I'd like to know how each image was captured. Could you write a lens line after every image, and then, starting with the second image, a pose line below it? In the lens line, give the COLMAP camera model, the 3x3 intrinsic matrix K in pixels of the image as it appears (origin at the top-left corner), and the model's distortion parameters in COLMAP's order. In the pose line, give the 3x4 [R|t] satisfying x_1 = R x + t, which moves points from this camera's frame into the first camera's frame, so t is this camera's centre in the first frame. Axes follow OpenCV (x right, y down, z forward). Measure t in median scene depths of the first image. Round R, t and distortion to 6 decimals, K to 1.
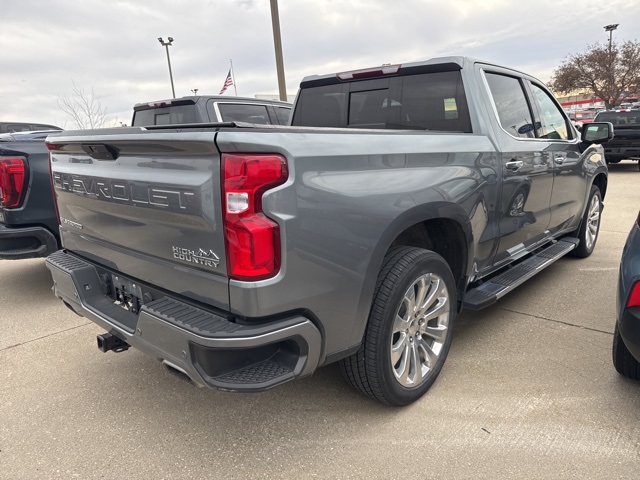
lens RADIAL K [[437.8, 0, 317.4], [0, 437.8, 241.5], [0, 0, 1]] dist [0.030857, -0.001600]
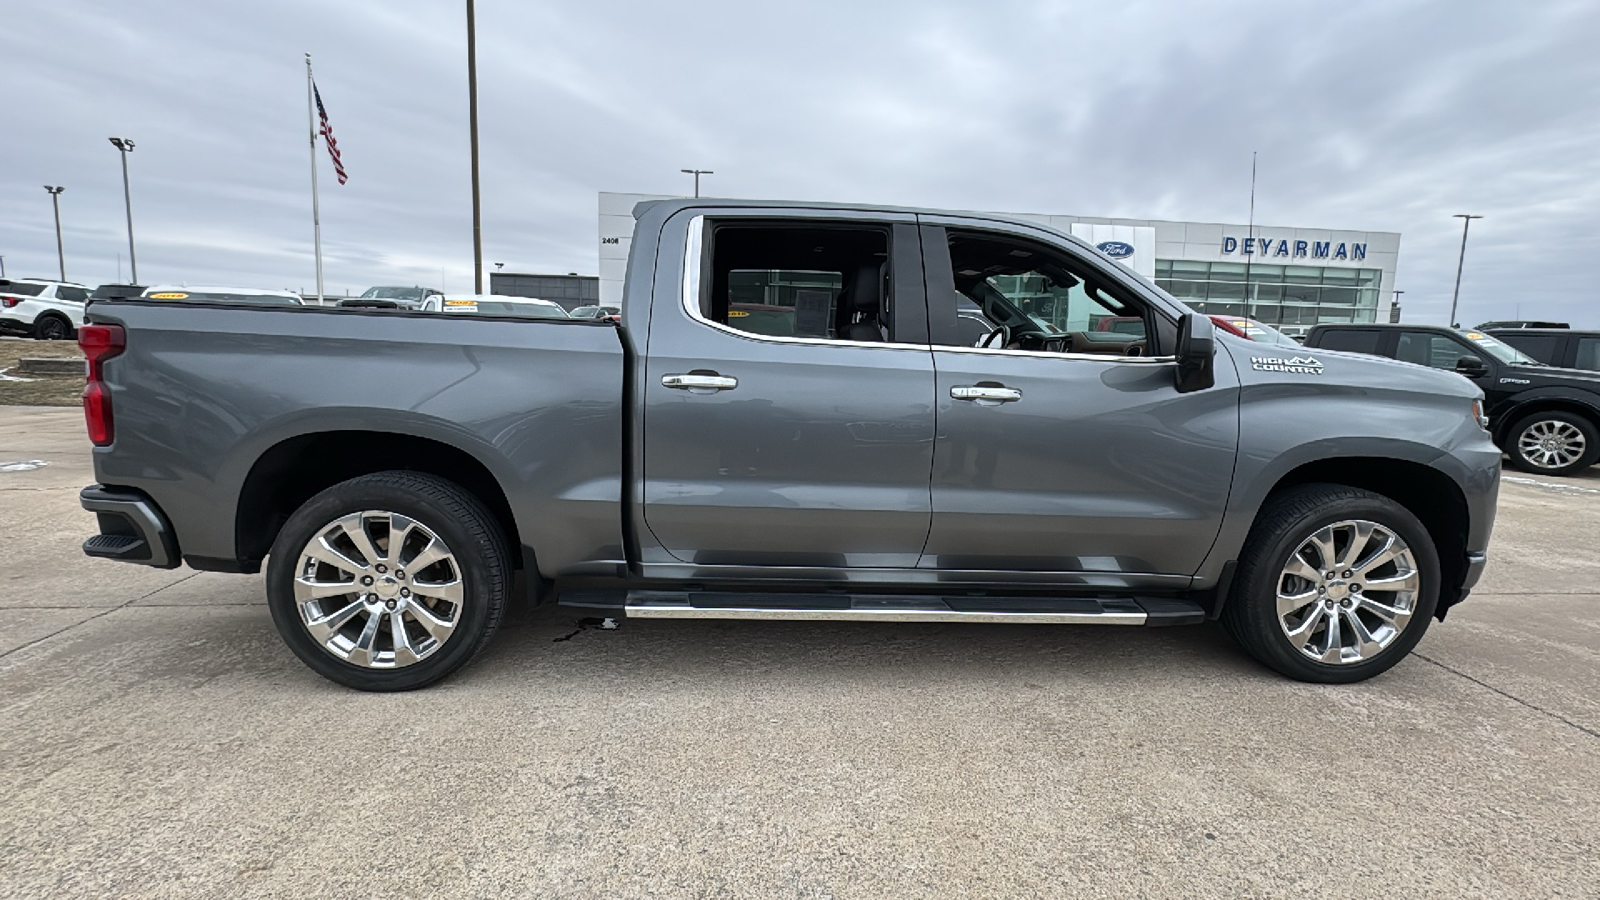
lens RADIAL K [[731.3, 0, 799.5], [0, 731.3, 456.0], [0, 0, 1]] dist [-0.003128, -0.000560]
pose [[0.709926, 0.130699, -0.692042, 2.084947], [-0.202816, 0.978943, -0.023175, -0.171123], [0.674441, 0.156810, 0.721485, 0.829139]]
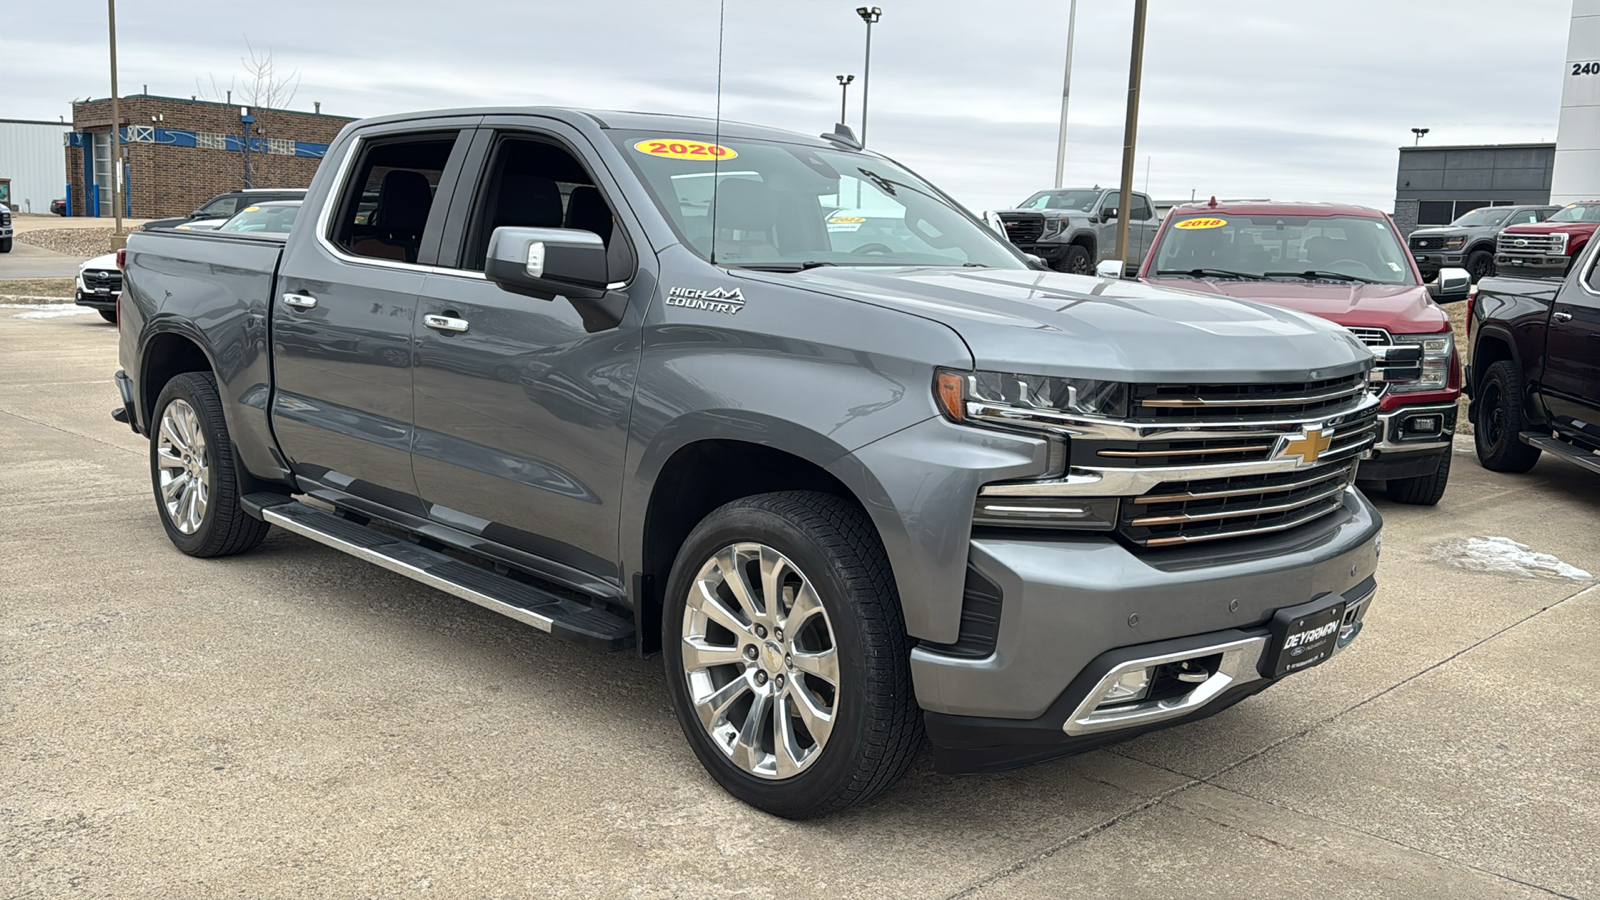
lens RADIAL K [[1393.8, 0, 800.0], [0, 1393.8, 450.0], [0, 0, 1]] dist [0.123959, -0.221701]
pose [[-0.086016, 0.145471, -0.985616, 3.939125], [-0.270913, 0.948591, 0.163649, -0.841139], [0.958753, 0.281093, -0.042184, 3.159328]]
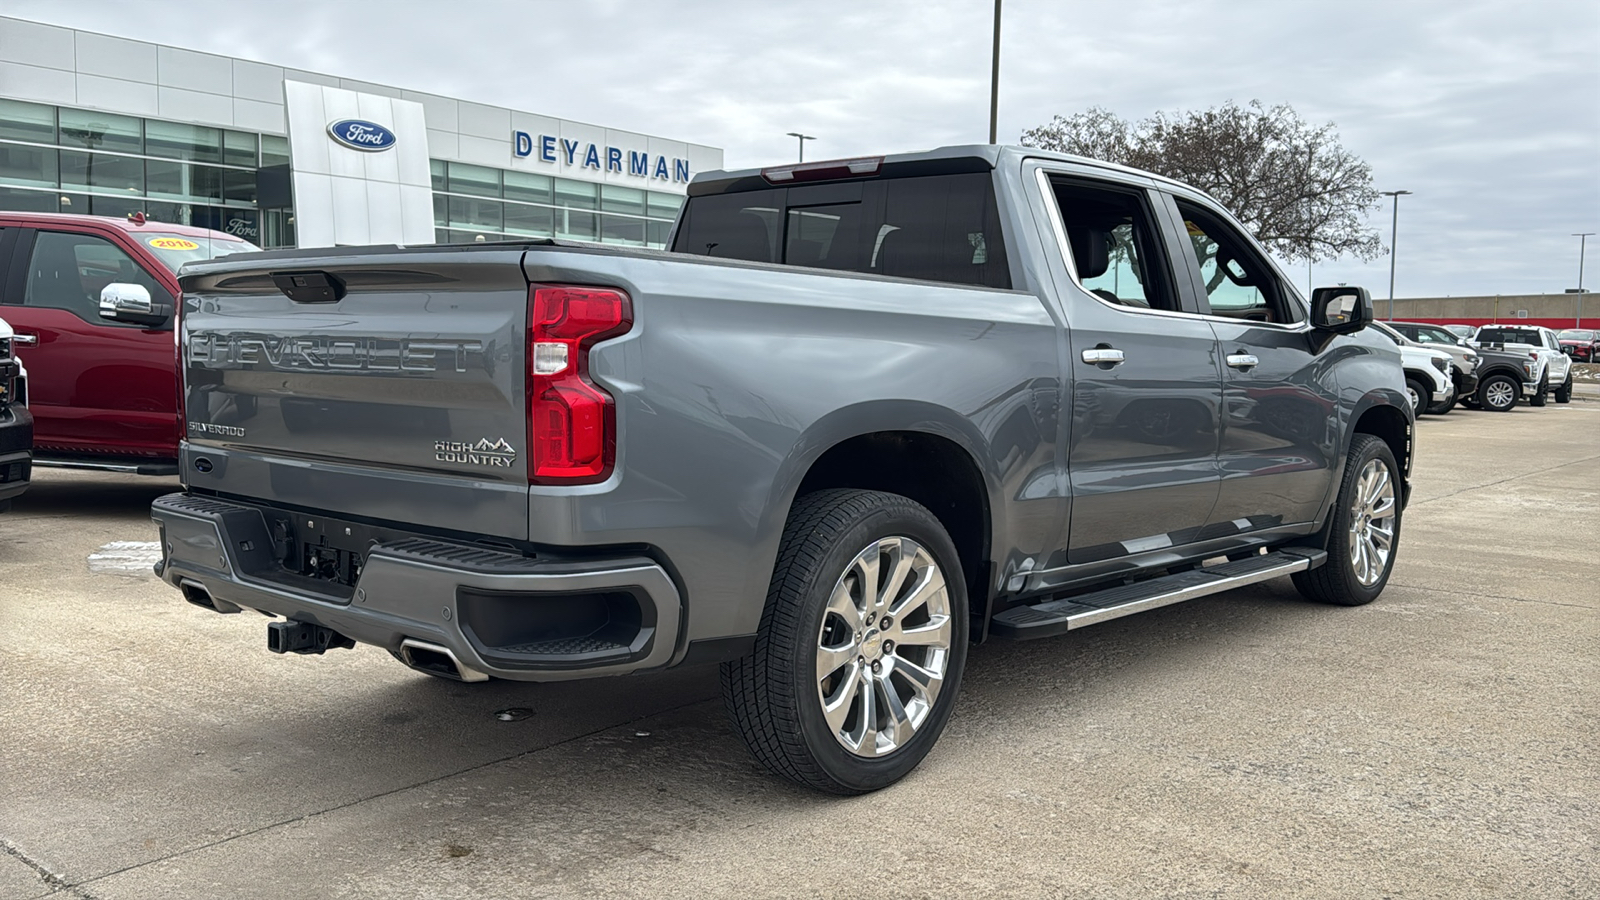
lens RADIAL K [[1393.8, 0, 800.0], [0, 1393.8, 450.0], [0, 0, 1]] dist [0.123959, -0.221701]
pose [[0.999522, 0.027122, 0.014816, 0.142412], [-0.024373, 0.986542, -0.161679, 0.333318], [-0.019002, 0.161241, 0.986732, -0.920923]]
